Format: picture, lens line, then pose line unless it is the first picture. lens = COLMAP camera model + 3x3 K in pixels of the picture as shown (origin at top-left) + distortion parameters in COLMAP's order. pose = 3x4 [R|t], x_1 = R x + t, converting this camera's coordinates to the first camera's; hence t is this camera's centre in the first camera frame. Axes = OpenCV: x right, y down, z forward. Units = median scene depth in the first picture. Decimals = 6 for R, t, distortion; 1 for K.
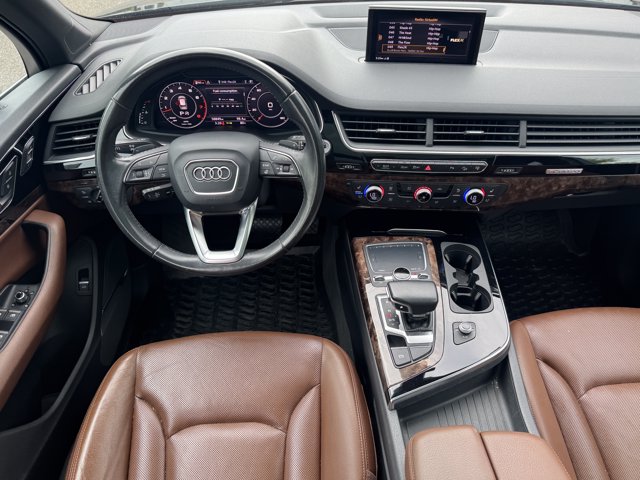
lens RADIAL K [[496.4, 0, 330.4], [0, 496.4, 238.3], [0, 0, 1]] dist [0.076213, -0.073688]
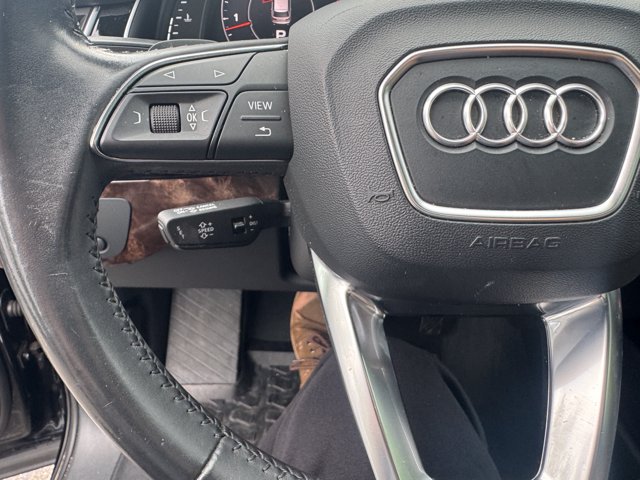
lens RADIAL K [[496.4, 0, 314.9], [0, 496.4, 242.0], [0, 0, 1]] dist [0.076213, -0.073688]
pose [[0.998815, 0.046889, -0.013044, -0.261808], [-0.048284, 0.988320, -0.144539, -0.037276], [0.006114, 0.144998, 0.989413, 0.669533]]
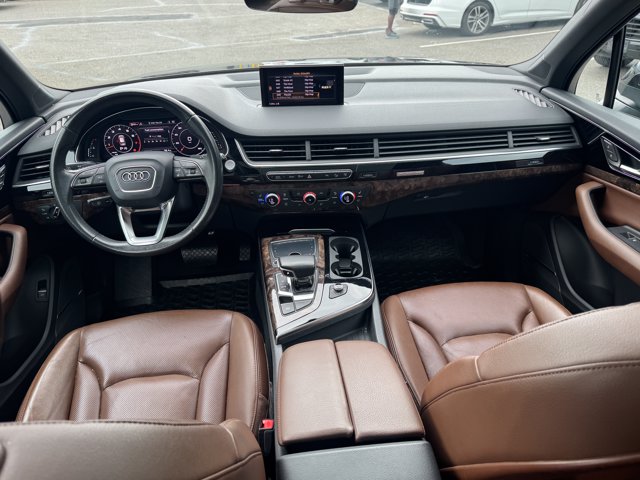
lens RADIAL K [[496.4, 0, 324.2], [0, 496.4, 239.9], [0, 0, 1]] dist [0.076213, -0.073688]
pose [[0.997742, -0.059916, 0.030333, 0.186011], [0.064466, 0.981078, -0.182567, 0.270312], [-0.018821, 0.184110, 0.982725, -0.270379]]
